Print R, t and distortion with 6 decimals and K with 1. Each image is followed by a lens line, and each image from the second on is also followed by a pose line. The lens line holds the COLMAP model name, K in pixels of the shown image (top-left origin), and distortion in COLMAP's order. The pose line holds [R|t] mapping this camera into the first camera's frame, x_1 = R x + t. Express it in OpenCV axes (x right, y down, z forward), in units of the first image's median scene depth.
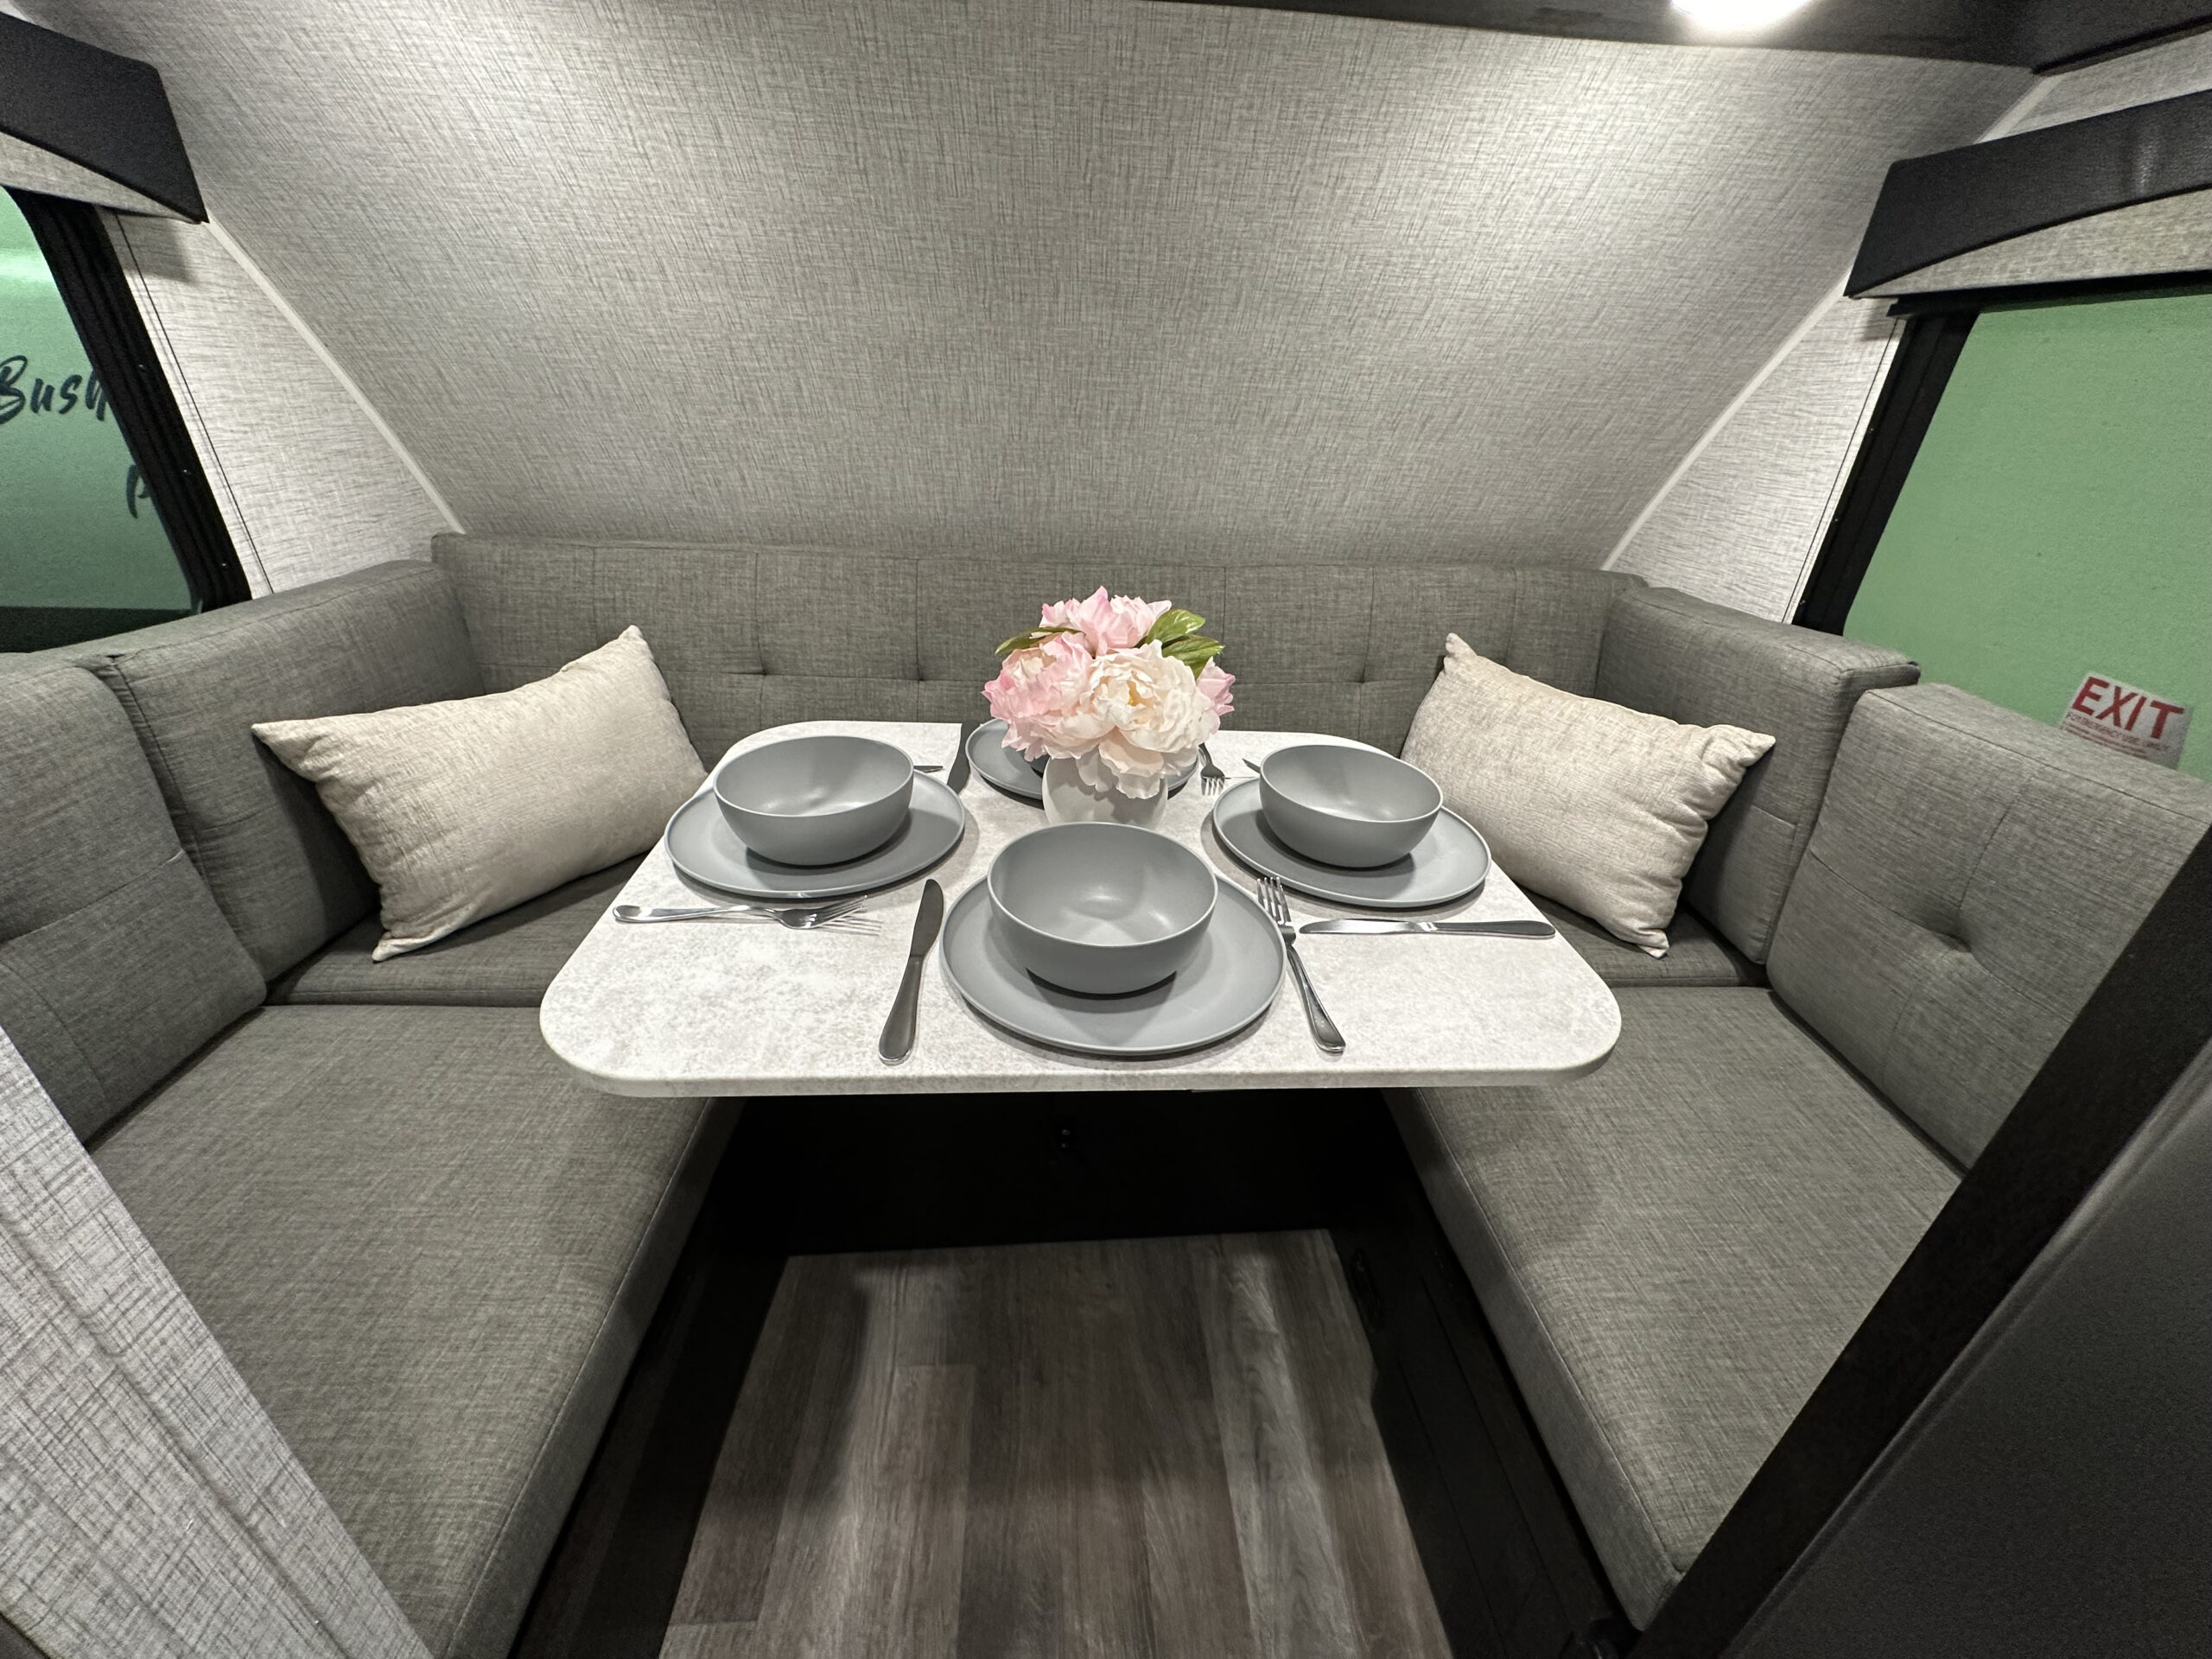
lens RADIAL K [[887.1, 0, 1104.6], [0, 887.1, 830.0], [0, 0, 1]] dist [-0.000864, 0.000216]
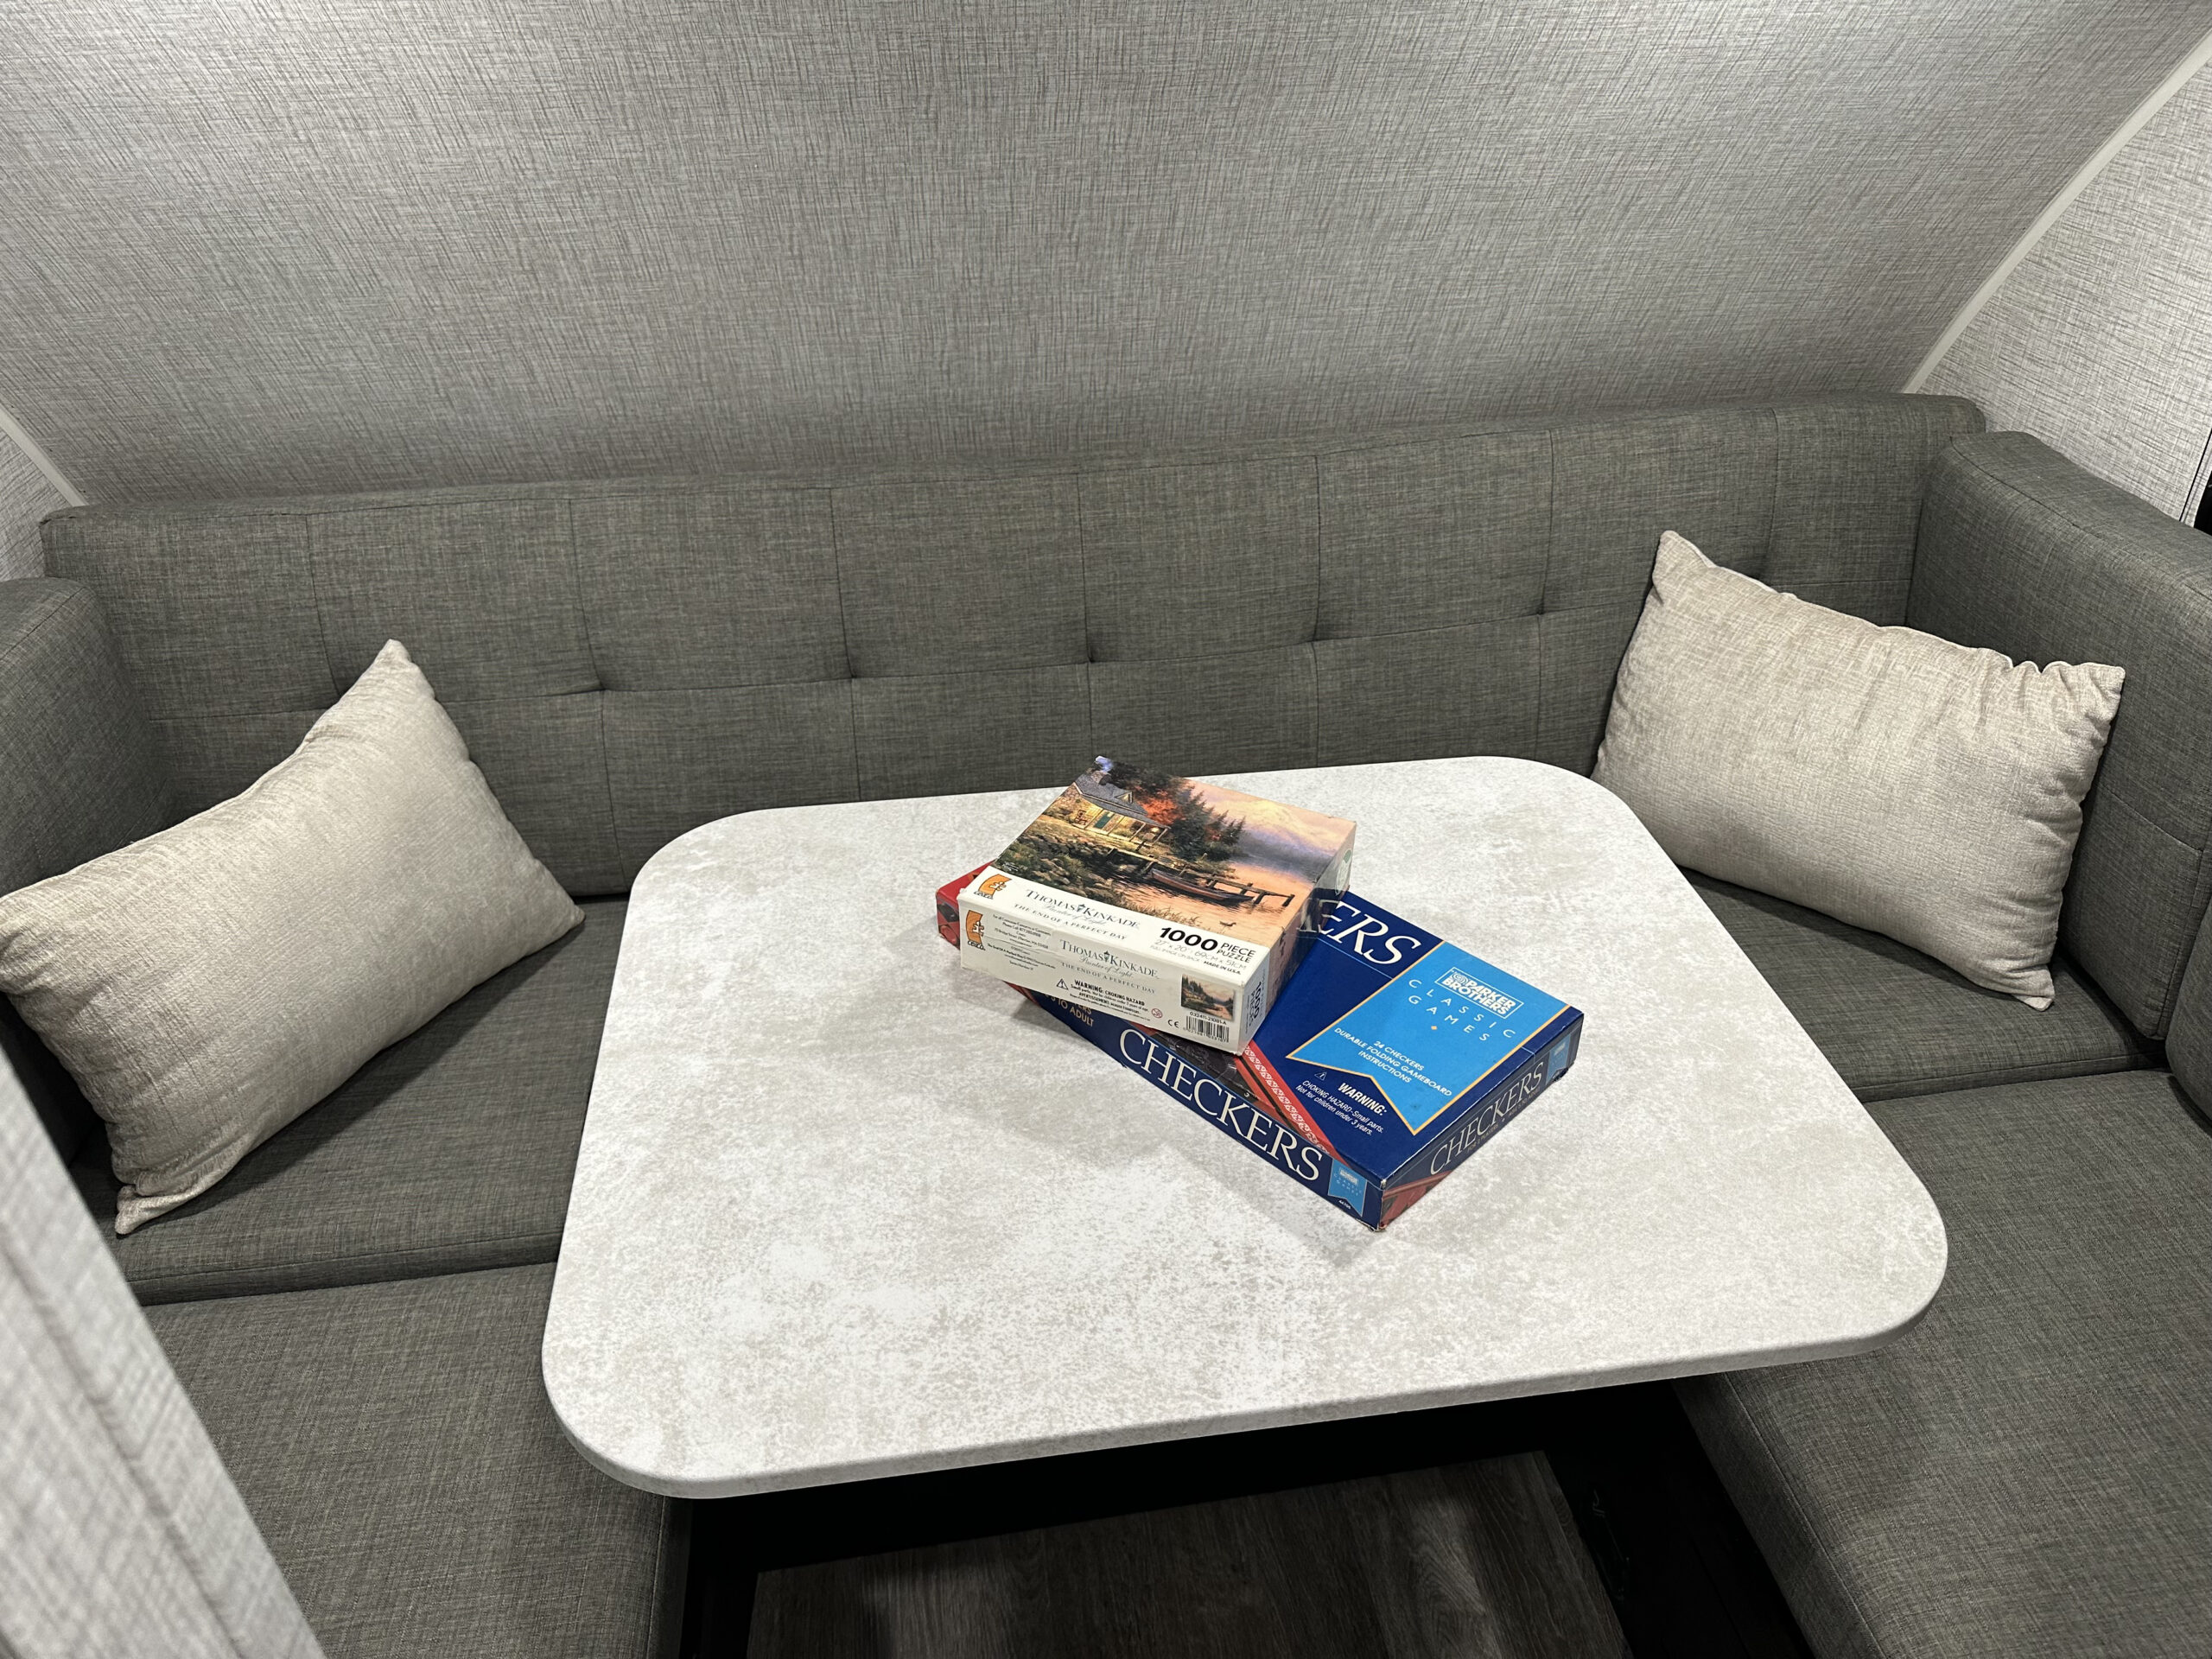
lens RADIAL K [[1597.1, 0, 1098.2], [0, 1597.1, 833.5], [0, 0, 1]] dist [-0.009641, -0.003028]
pose [[0.995885, -0.087084, 0.025095, -0.089164], [0.084007, 0.990927, 0.104913, -0.201731], [-0.034004, -0.102373, 0.994165, -0.172019]]
